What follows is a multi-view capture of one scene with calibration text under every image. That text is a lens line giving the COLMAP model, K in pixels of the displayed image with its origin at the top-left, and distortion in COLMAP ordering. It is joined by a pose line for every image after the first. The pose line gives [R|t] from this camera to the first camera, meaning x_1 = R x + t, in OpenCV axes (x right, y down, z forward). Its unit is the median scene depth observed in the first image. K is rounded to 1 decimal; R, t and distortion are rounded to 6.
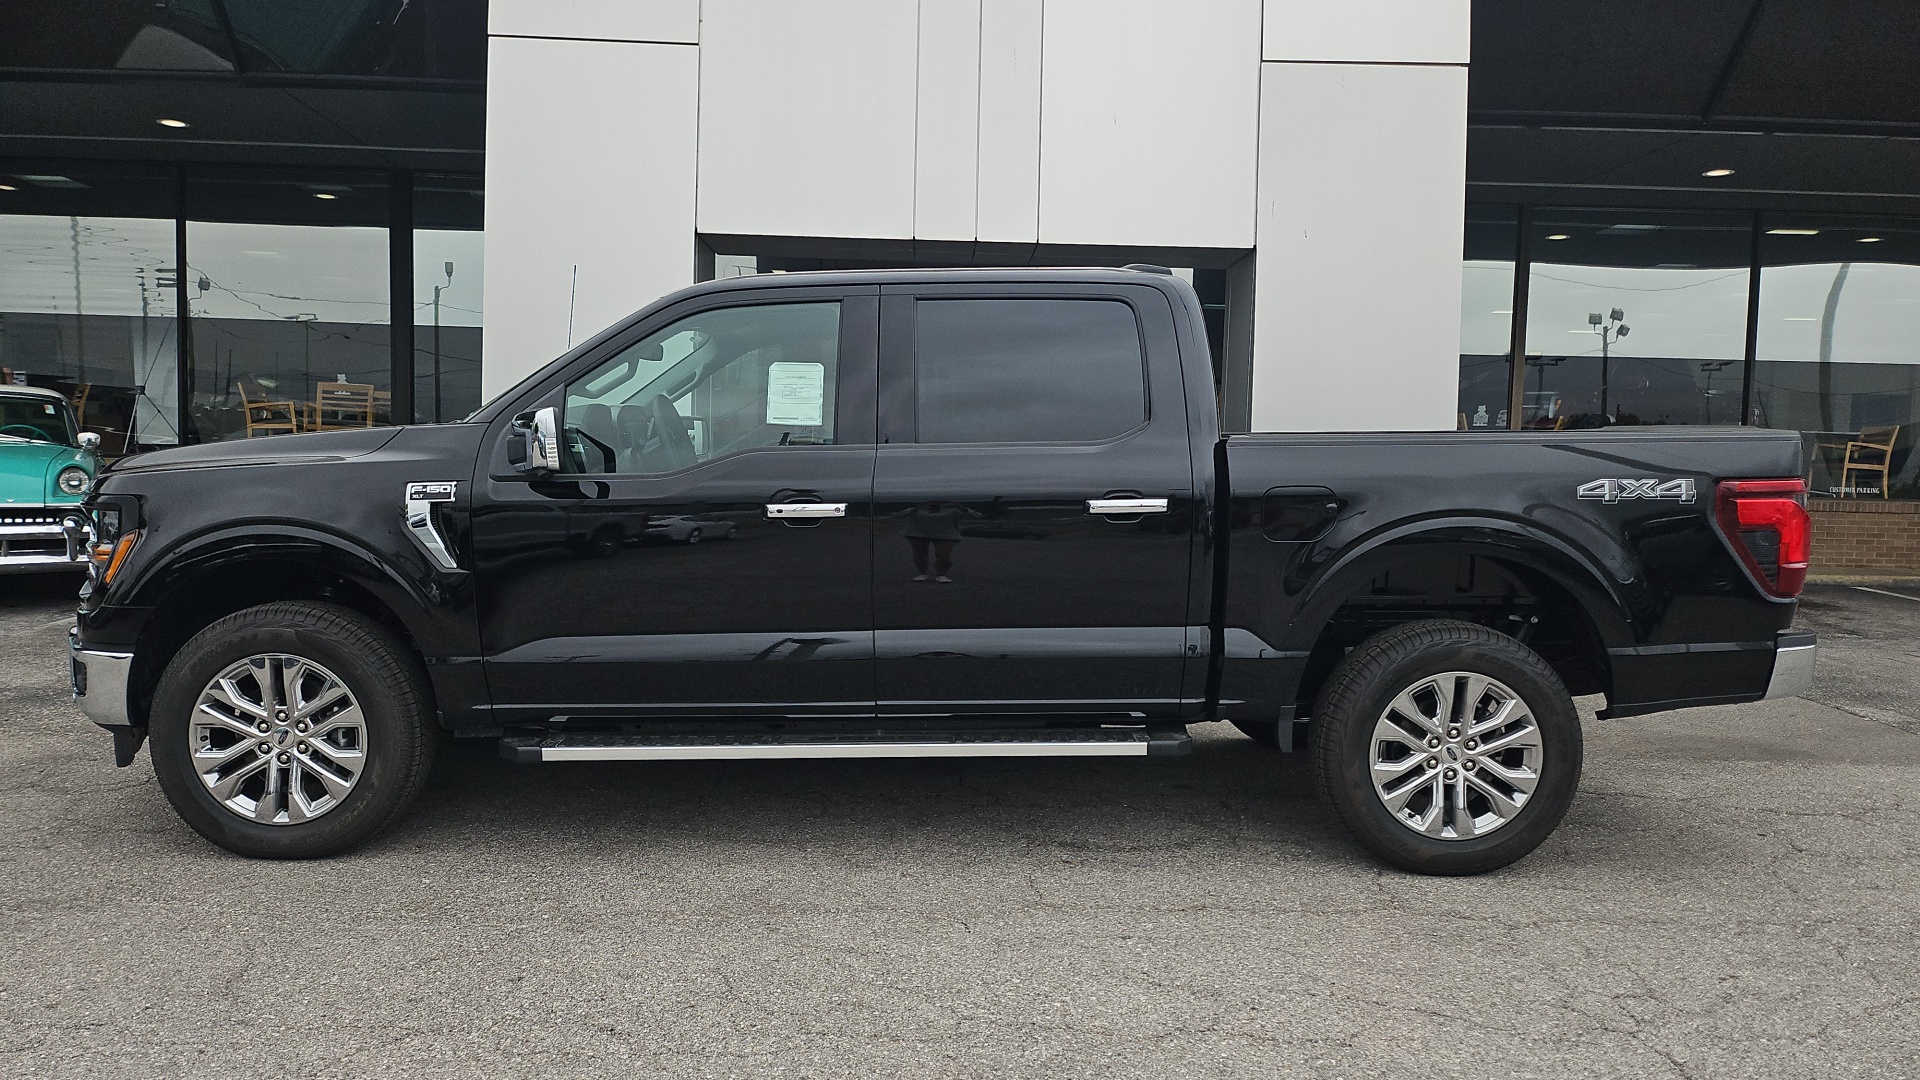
lens RADIAL K [[1339.3, 0, 950.7], [0, 1339.3, 557.4], [0, 0, 1]] dist [0.057641, -0.059432]
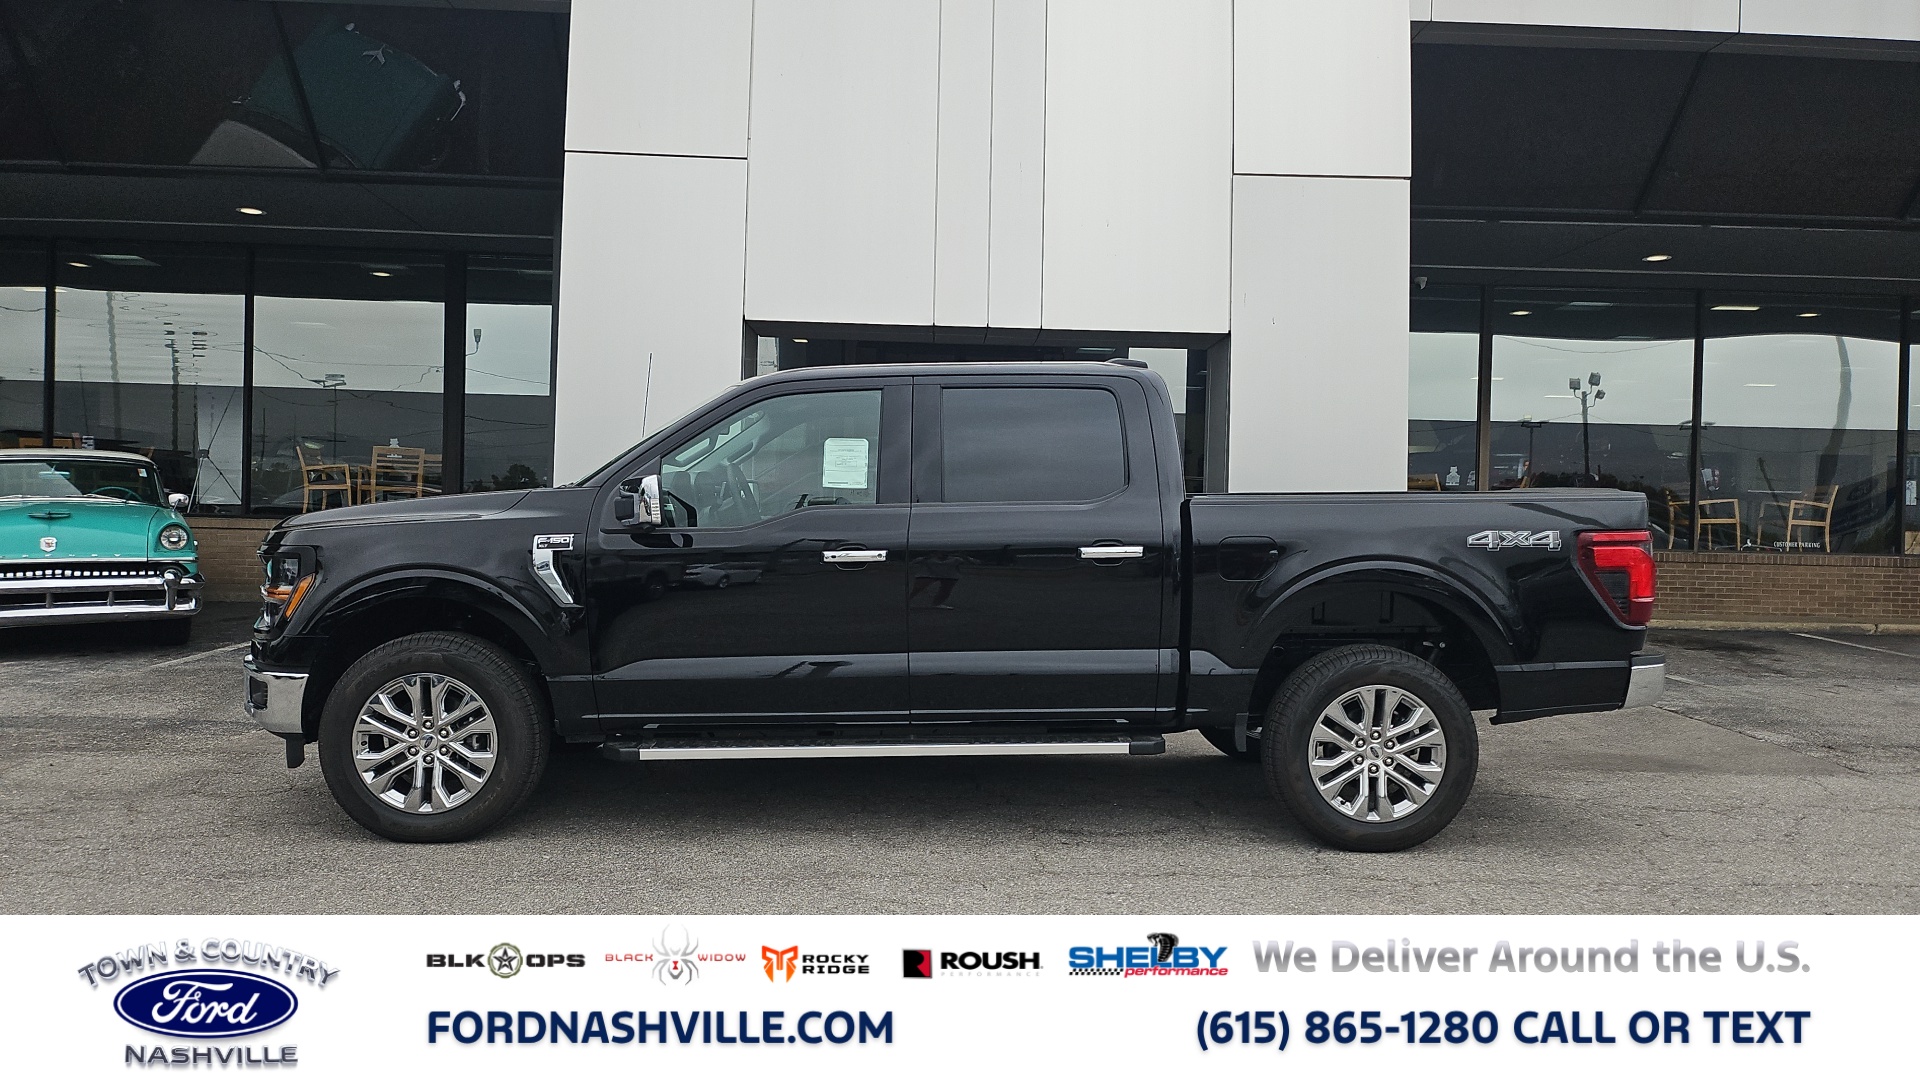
lens RADIAL K [[1339.3, 0, 980.3], [0, 1339.3, 533.2], [0, 0, 1]] dist [0.057641, -0.059432]
pose [[0.999885, -0.001511, 0.015115, -0.009066], [0.002427, 0.998148, -0.060784, 0.018728], [-0.014995, 0.060813, 0.998037, -0.237896]]
